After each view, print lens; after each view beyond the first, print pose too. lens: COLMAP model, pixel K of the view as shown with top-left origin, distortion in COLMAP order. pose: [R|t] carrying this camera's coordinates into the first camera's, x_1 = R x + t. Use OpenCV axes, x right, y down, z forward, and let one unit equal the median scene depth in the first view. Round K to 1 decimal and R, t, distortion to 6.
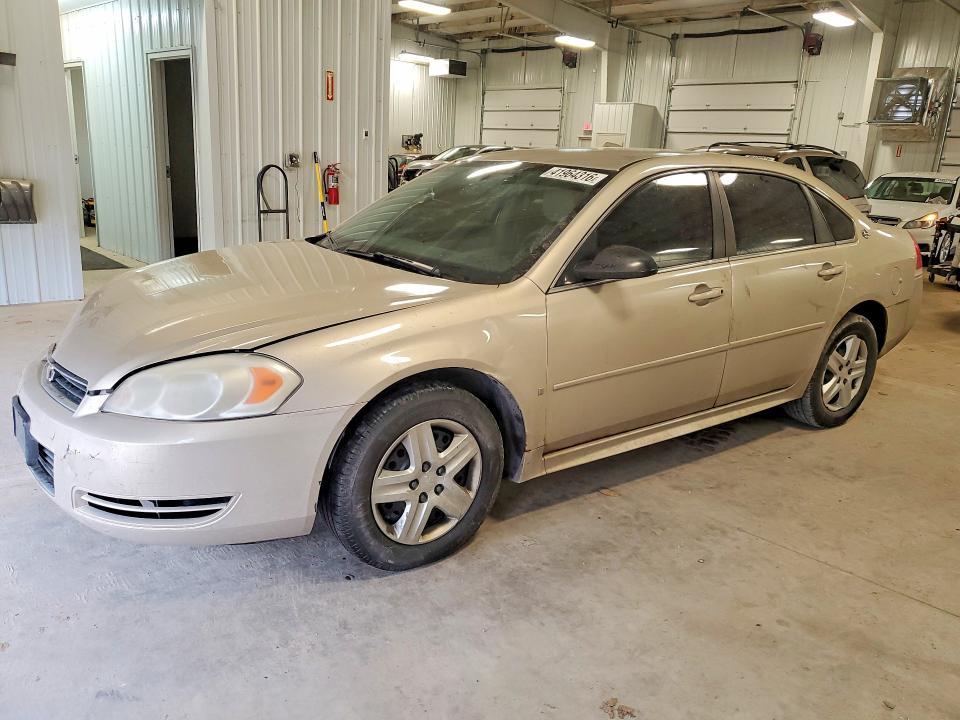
lens RADIAL K [[753.1, 0, 478.7], [0, 753.1, 356.2], [0, 0, 1]] dist [0.031664, -0.001616]
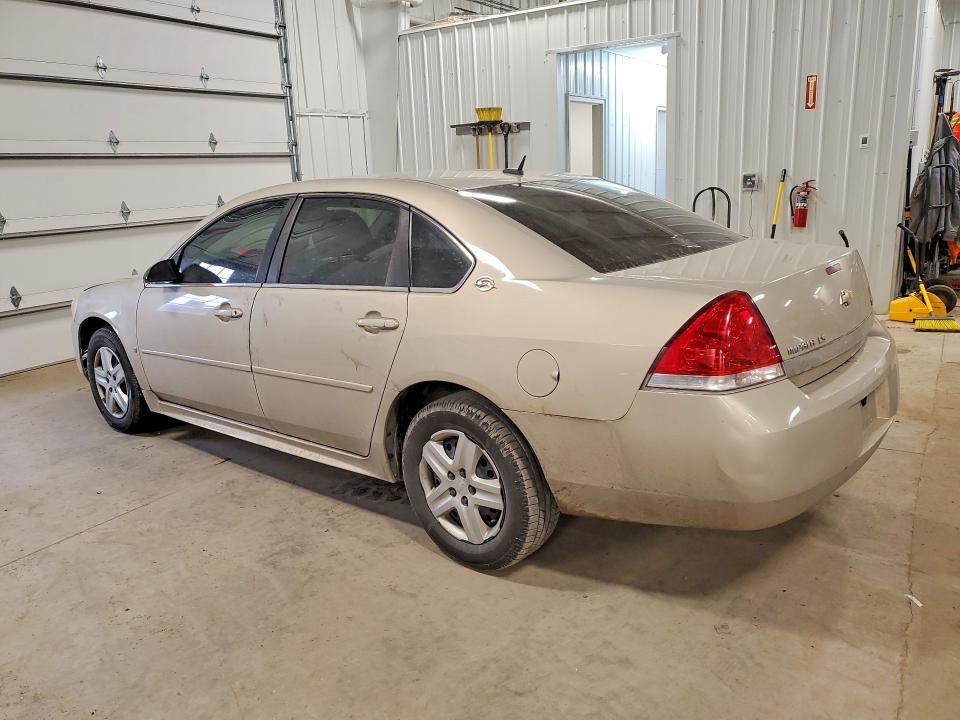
lens RADIAL K [[753.1, 0, 475.1], [0, 753.1, 355.1], [0, 0, 1]] dist [0.031664, -0.001616]
pose [[0.208149, 0.171705, -0.962908, 1.307316], [-0.196124, 0.971803, 0.130896, -0.213554], [0.958232, 0.161603, 0.235956, 0.990640]]
